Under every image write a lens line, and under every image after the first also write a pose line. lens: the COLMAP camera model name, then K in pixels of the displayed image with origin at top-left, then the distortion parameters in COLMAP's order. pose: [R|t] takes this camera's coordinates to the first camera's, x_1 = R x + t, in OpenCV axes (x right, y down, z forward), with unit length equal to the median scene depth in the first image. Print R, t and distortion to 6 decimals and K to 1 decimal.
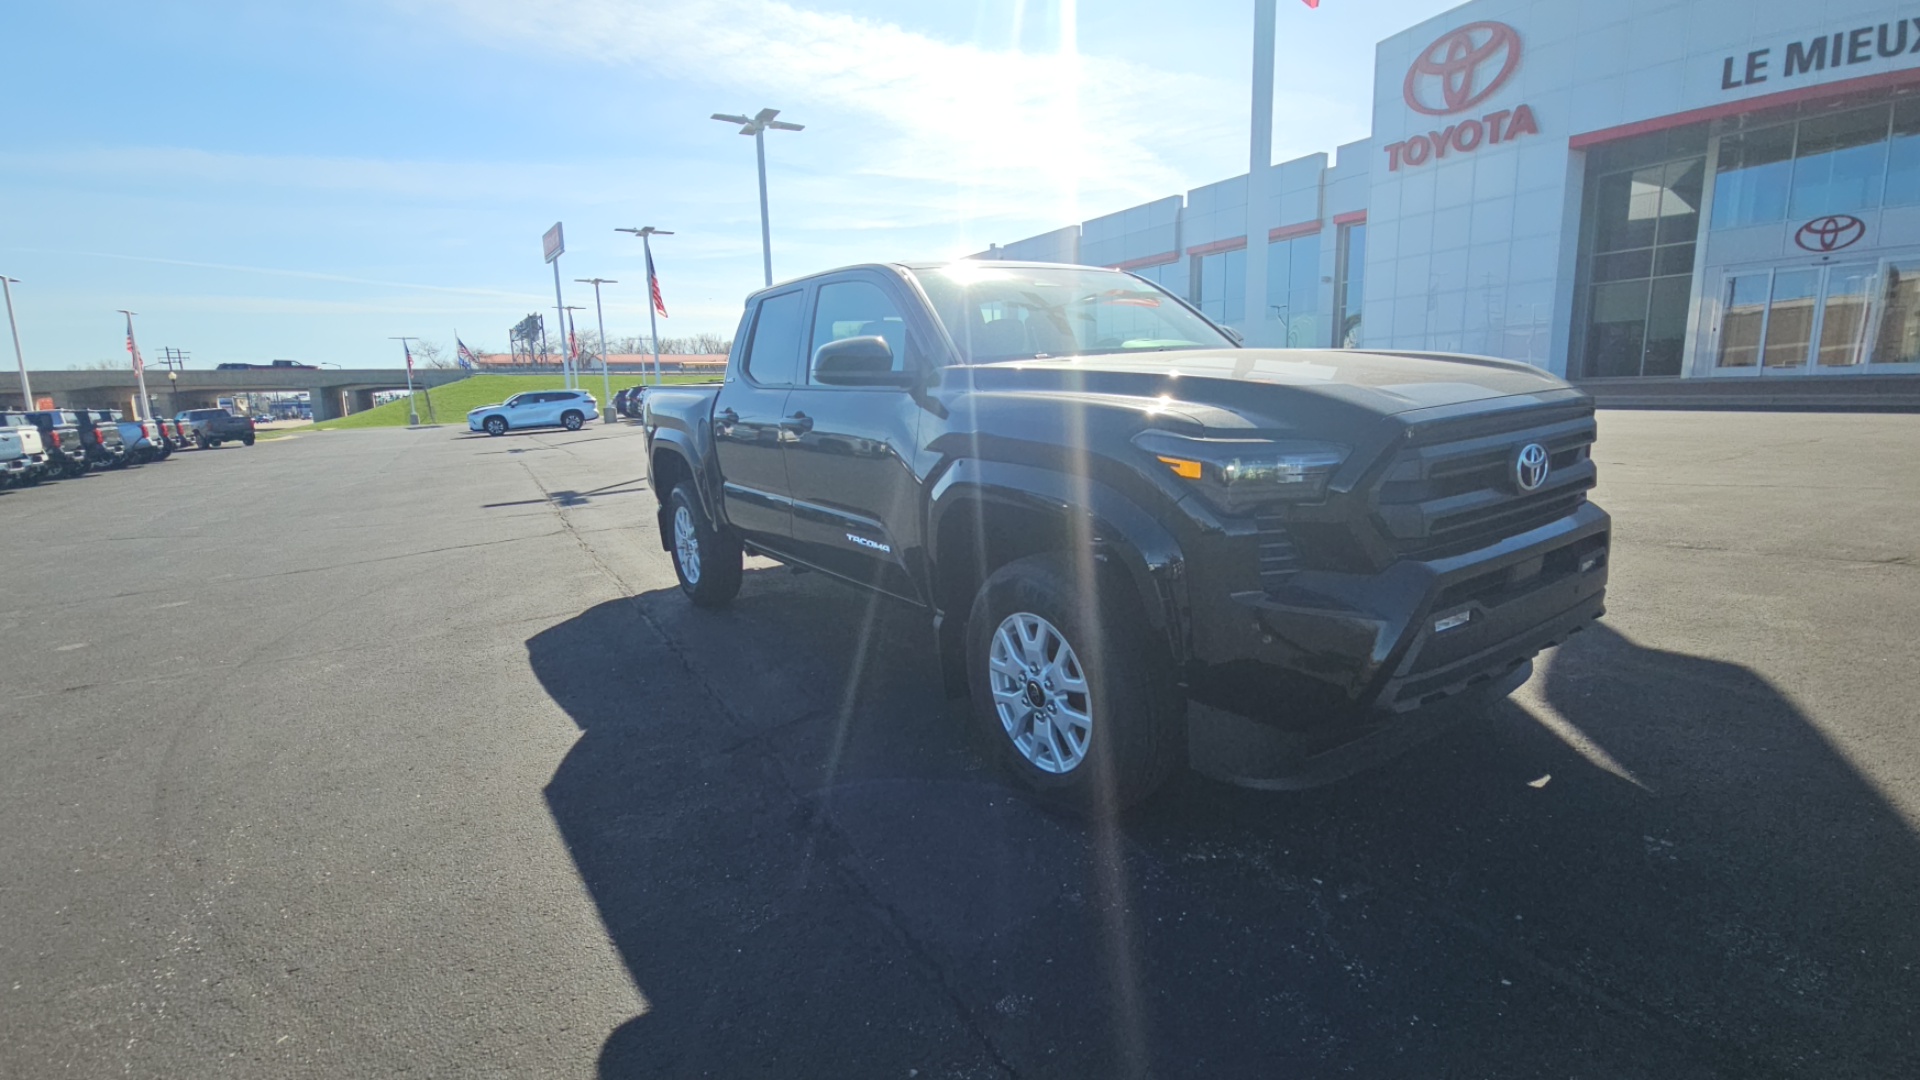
lens RADIAL K [[855.8, 0, 976.9], [0, 855.8, 541.8], [0, 0, 1]] dist [0.008700, -0.006929]
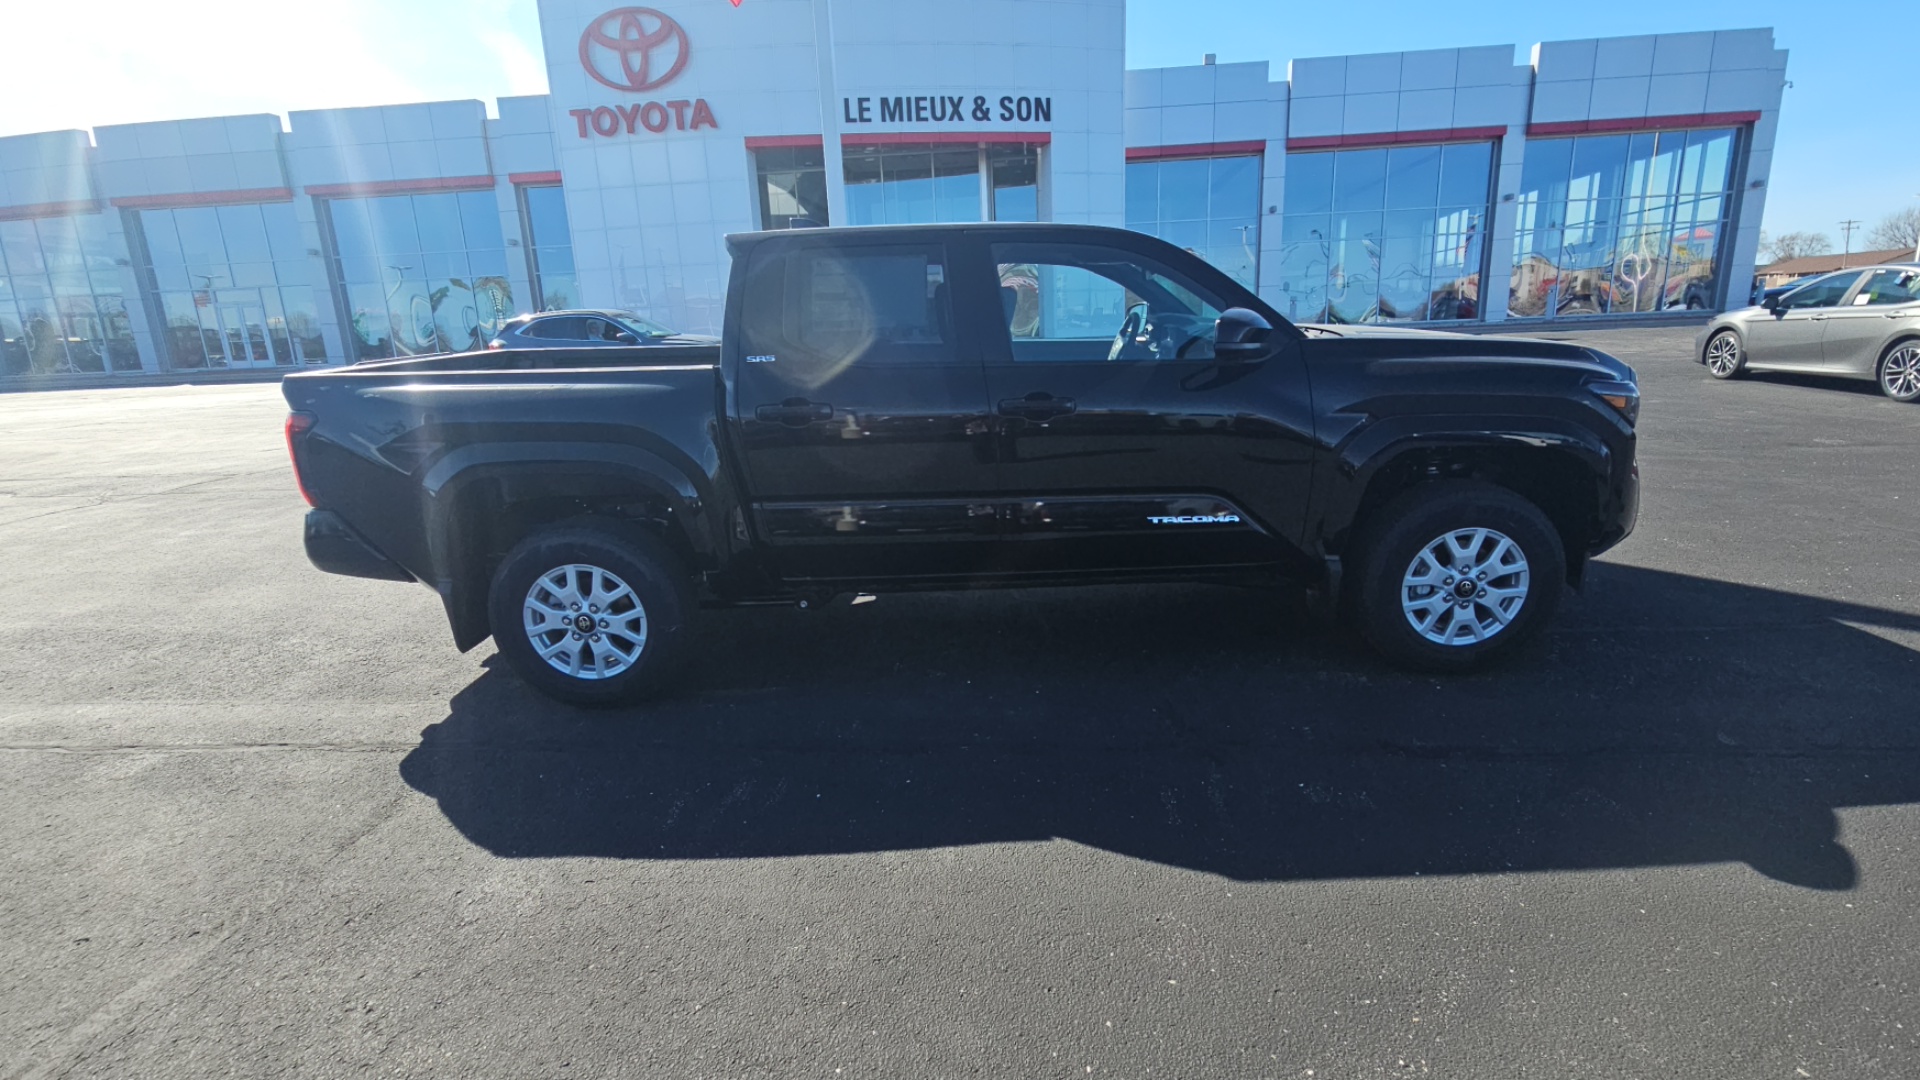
lens RADIAL K [[855.8, 0, 965.0], [0, 855.8, 546.5], [0, 0, 1]] dist [0.008700, -0.006929]
pose [[0.580866, -0.196216, 0.789996, -0.174635], [0.165376, 0.978719, 0.121492, -0.021396], [-0.797023, 0.060076, 0.600954, 0.102130]]
